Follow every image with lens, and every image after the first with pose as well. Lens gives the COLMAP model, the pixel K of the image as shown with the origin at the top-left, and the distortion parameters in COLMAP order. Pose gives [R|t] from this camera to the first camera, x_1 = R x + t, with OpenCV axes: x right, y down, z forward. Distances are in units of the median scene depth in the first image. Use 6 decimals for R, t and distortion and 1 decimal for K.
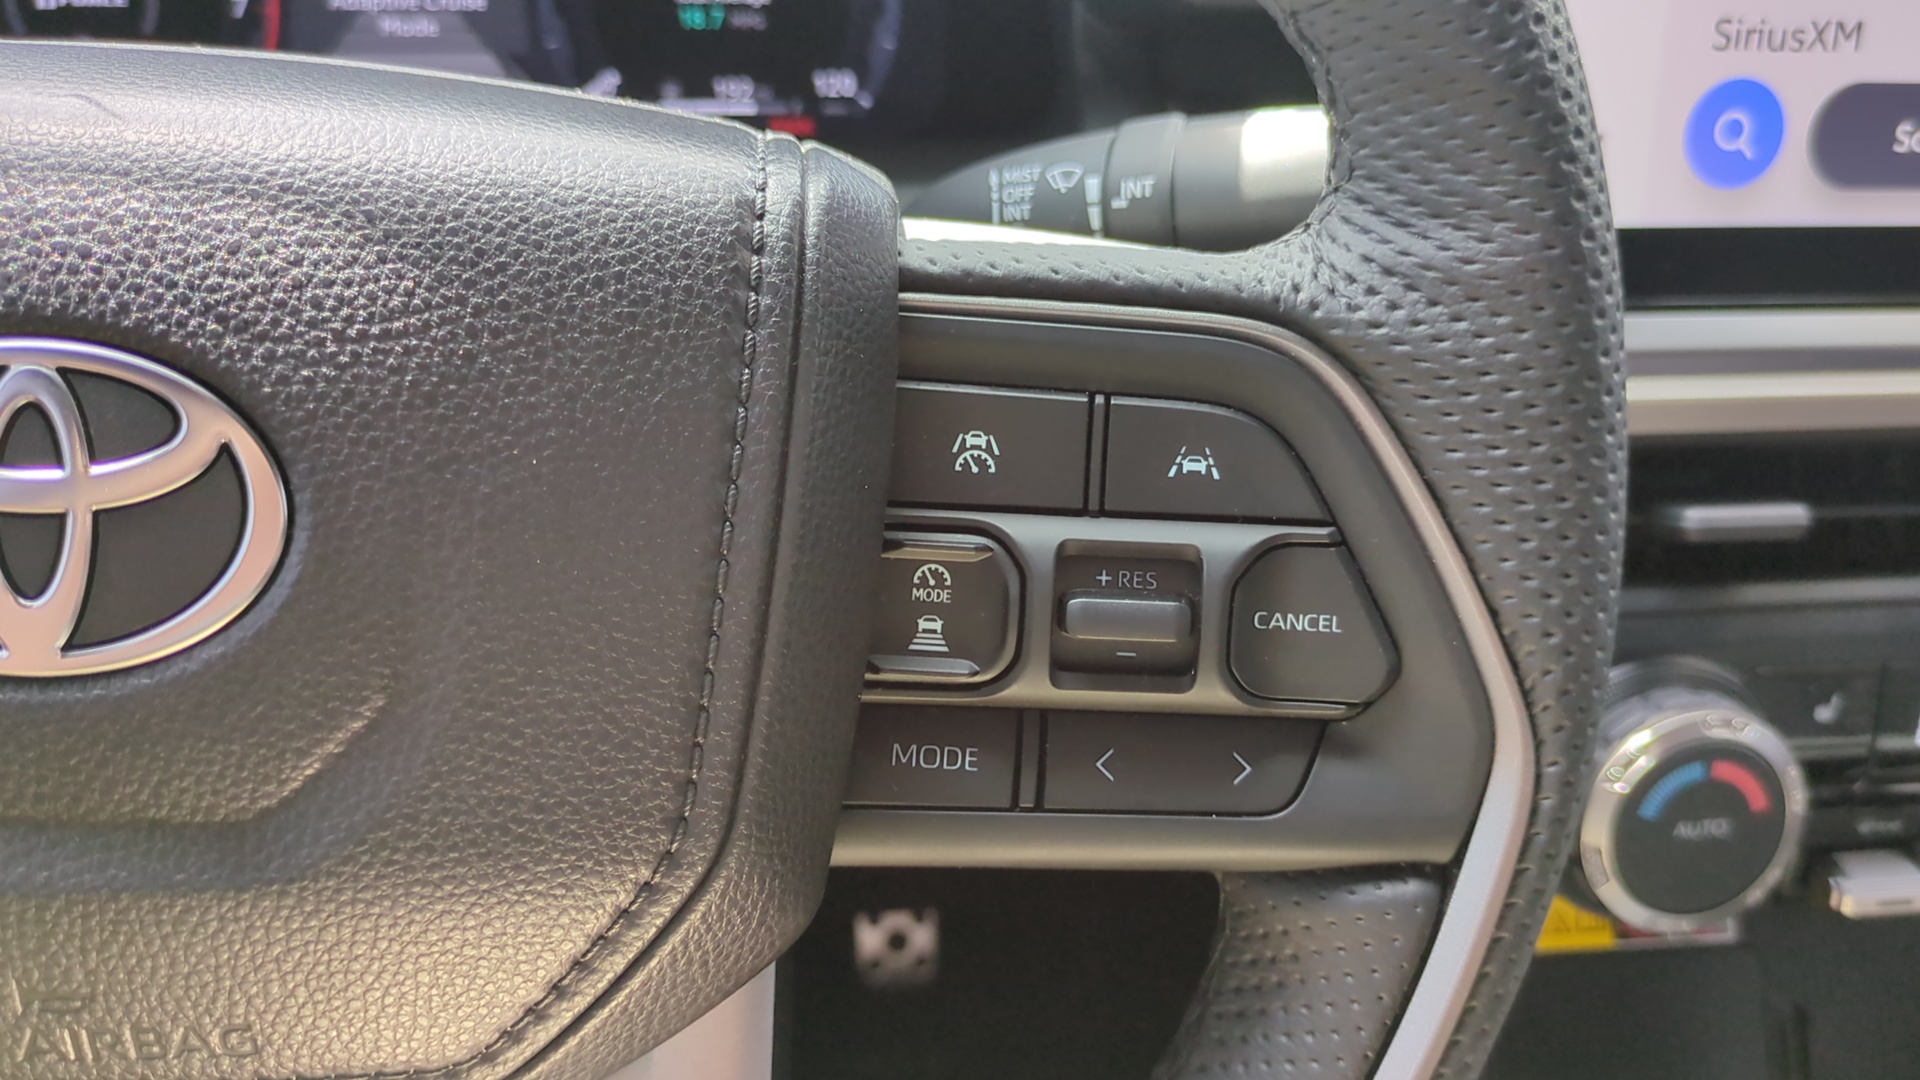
lens RADIAL K [[1653.8, 0, 958.0], [0, 1653.8, 530.6], [0, 0, 1]] dist [0.050998, -0.079819]
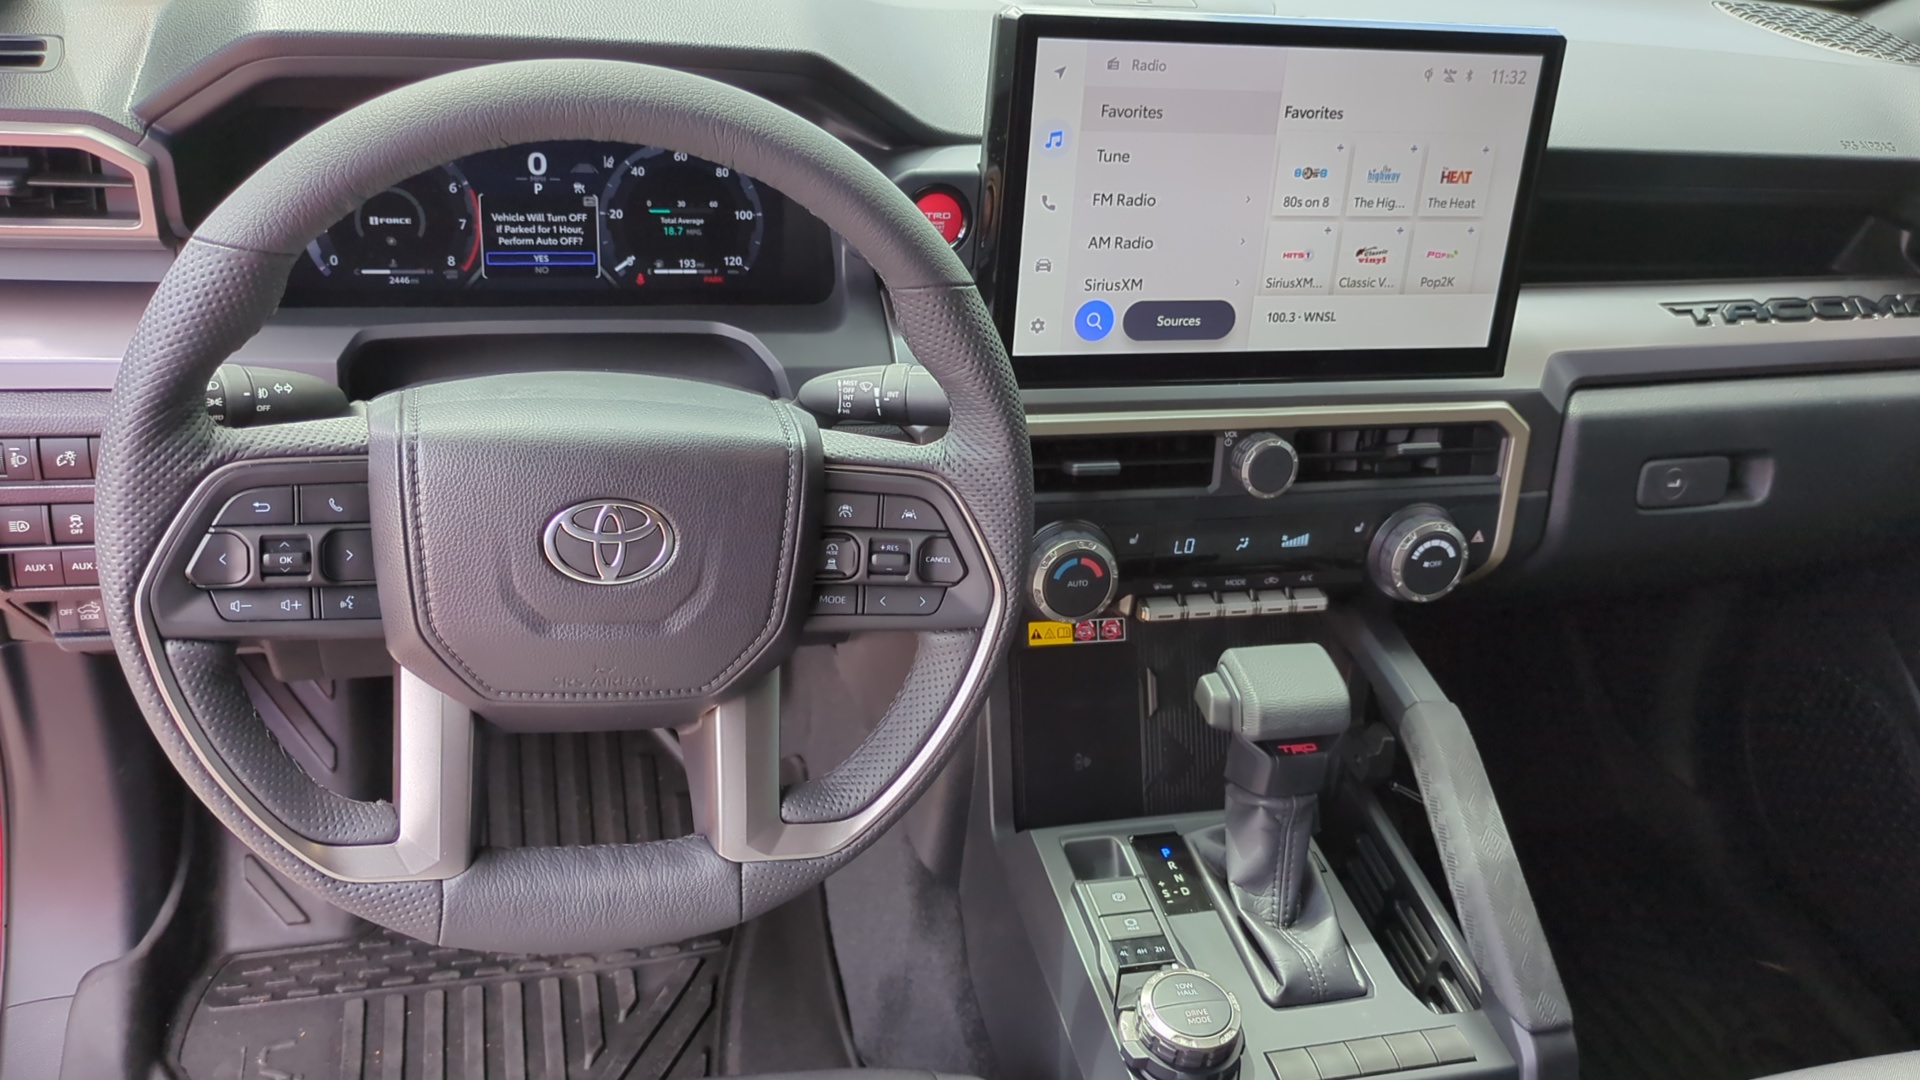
lens RADIAL K [[1653.8, 0, 953.6], [0, 1653.8, 533.9], [0, 0, 1]] dist [0.050998, -0.079819]
pose [[0.988692, -0.002786, 0.149935, -0.237384], [-0.010418, 0.996135, 0.087212, -0.210401], [-0.149598, -0.087788, 0.984842, -2.570170]]
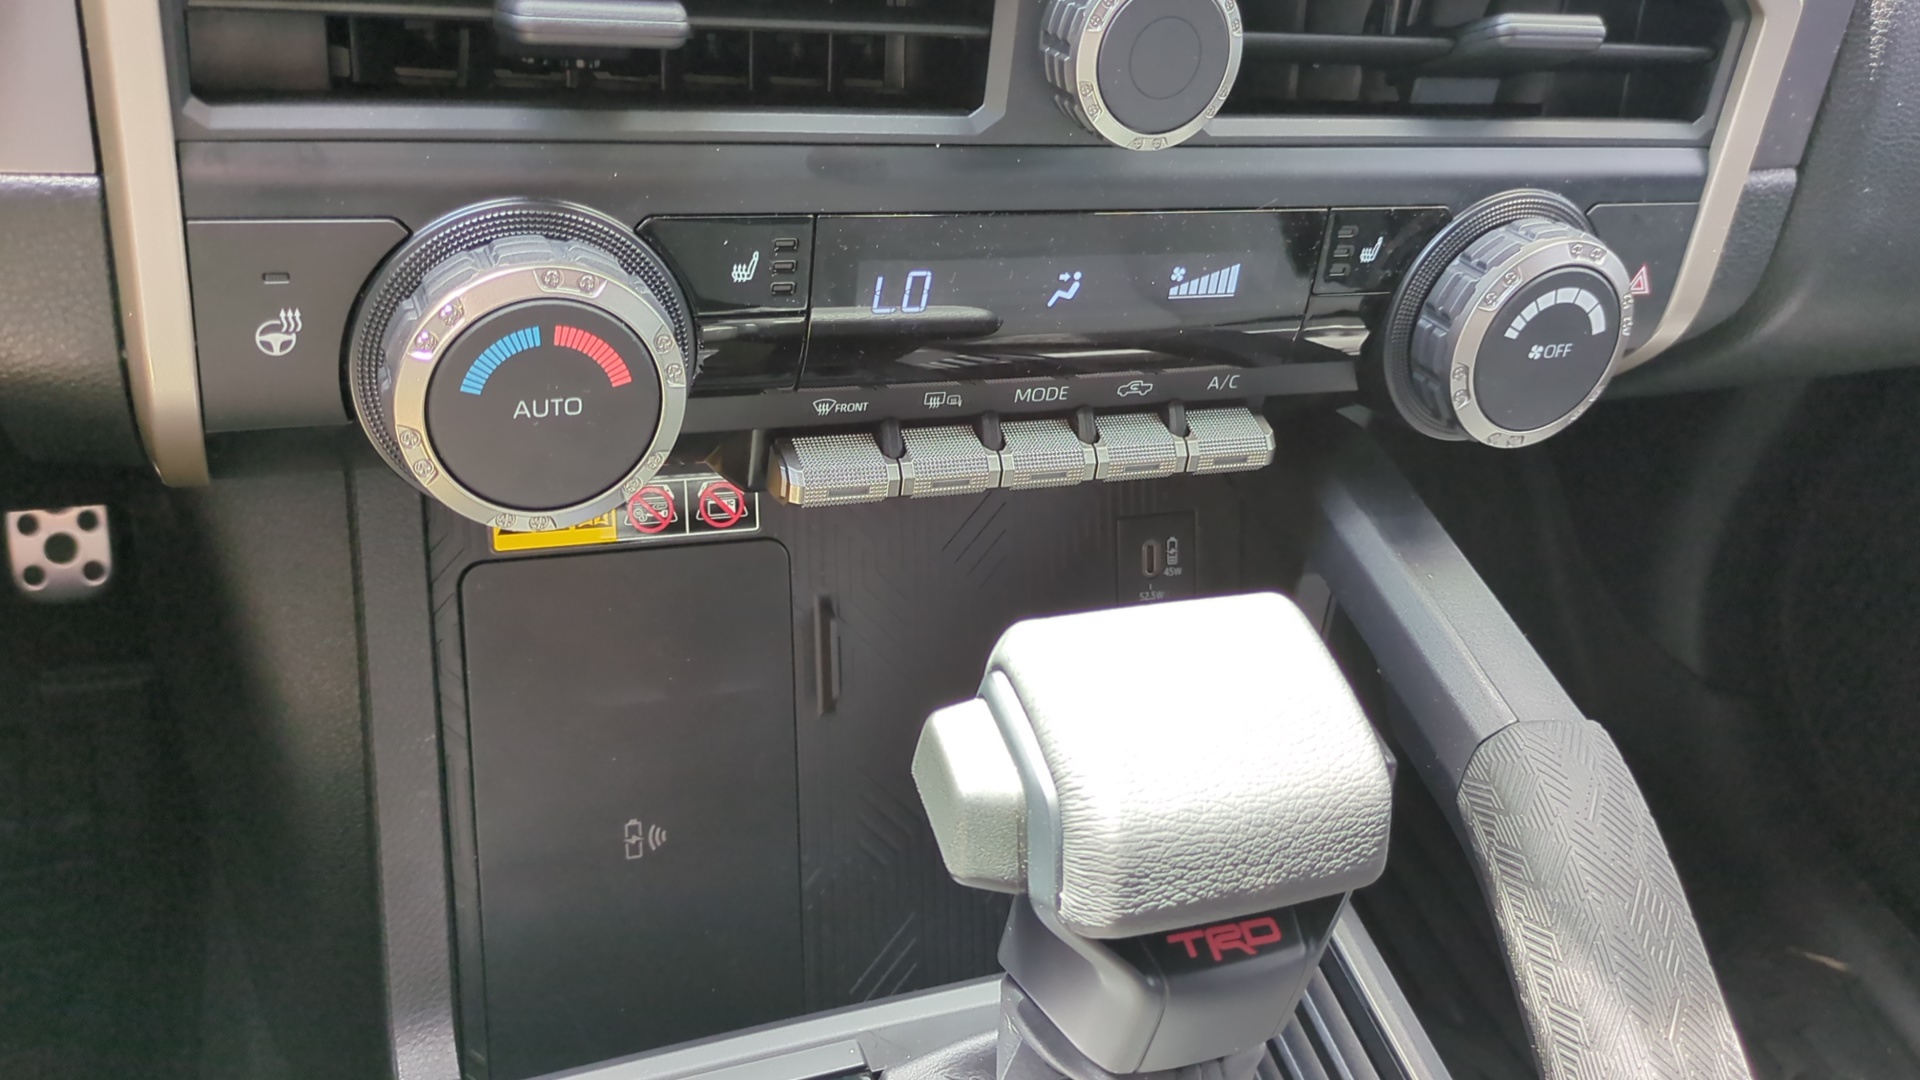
lens RADIAL K [[1653.8, 0, 970.0], [0, 1653.8, 524.5], [0, 0, 1]] dist [0.050998, -0.079819]
pose [[0.957322, -0.026023, 0.287848, 0.673656], [-0.044077, 0.971144, 0.234387, 0.055095], [-0.285641, -0.237071, 0.928551, 0.270452]]
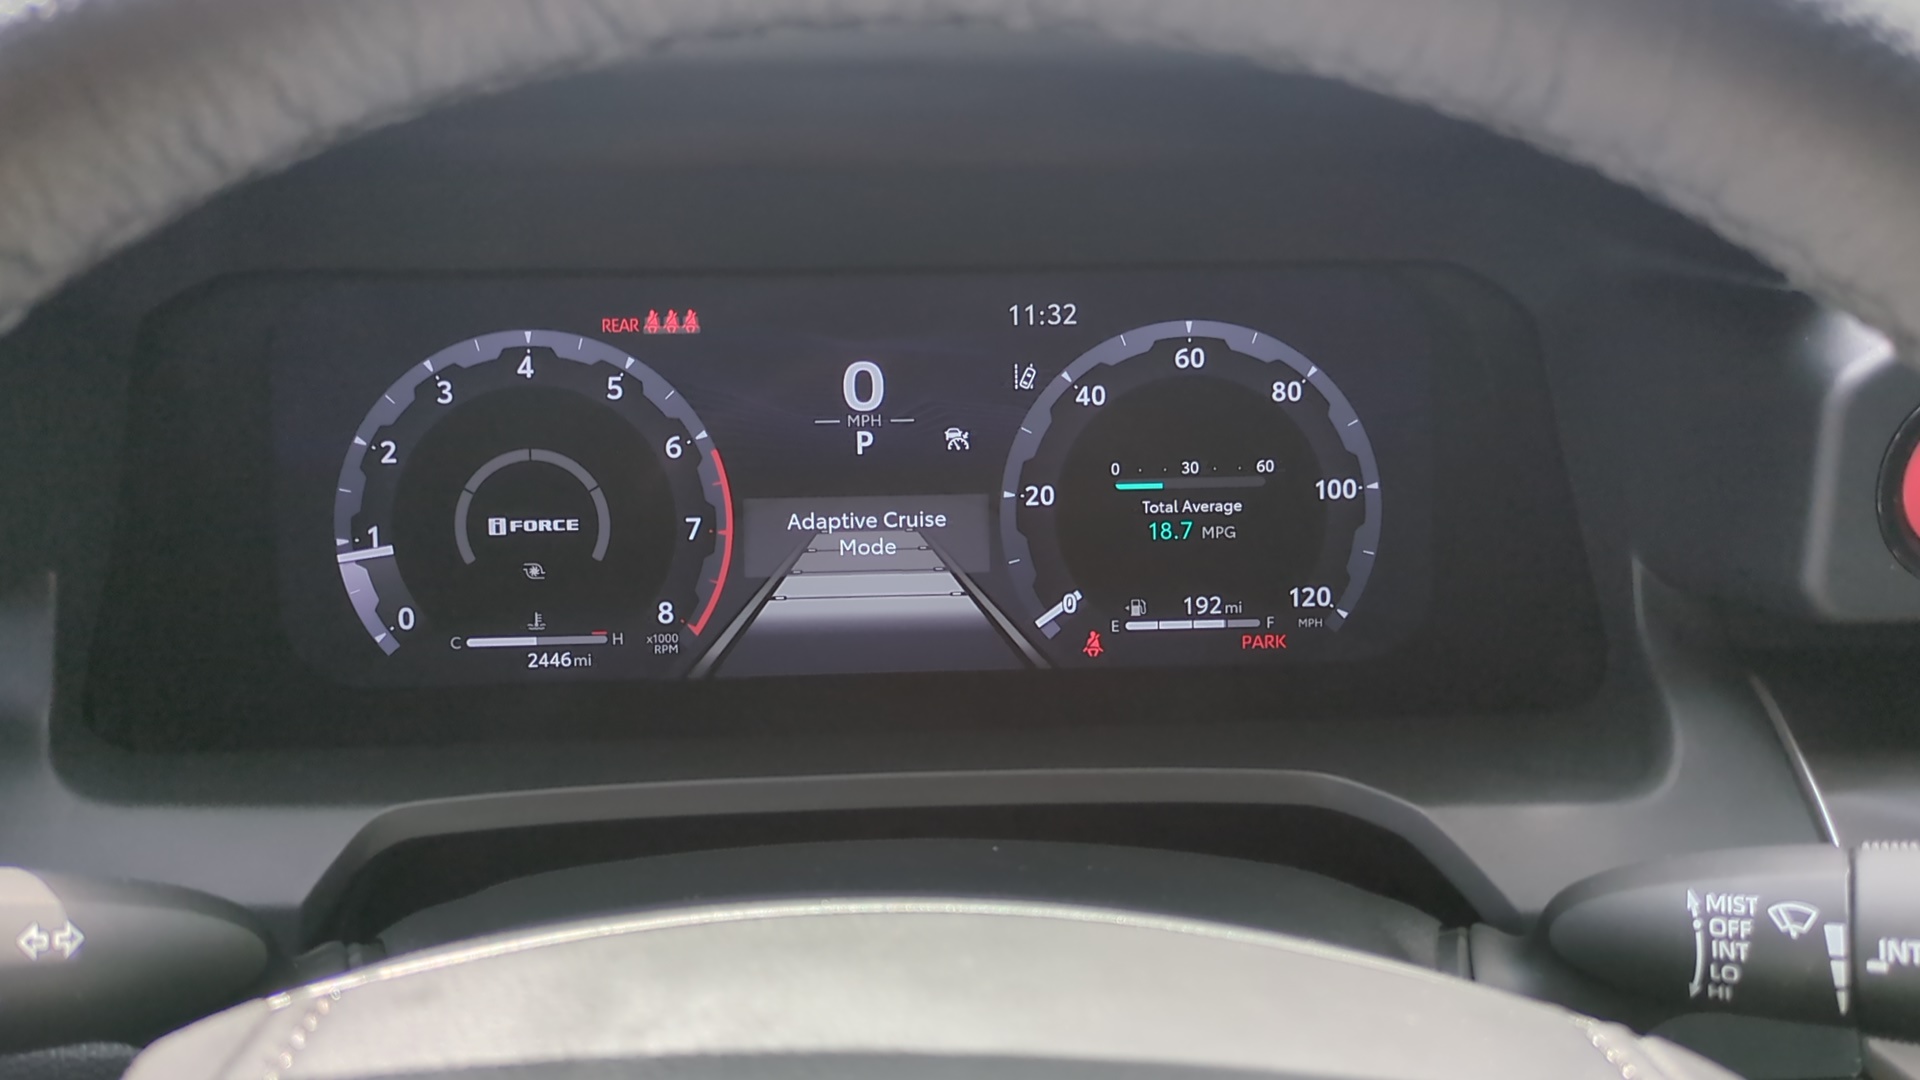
lens RADIAL K [[1653.8, 0, 956.9], [0, 1653.8, 540.1], [0, 0, 1]] dist [0.050998, -0.079819]
pose [[0.997530, -0.000279, -0.070235, -0.422940], [-0.005526, 0.996581, -0.082437, -0.458436], [0.070018, 0.082621, 0.994118, 0.123768]]
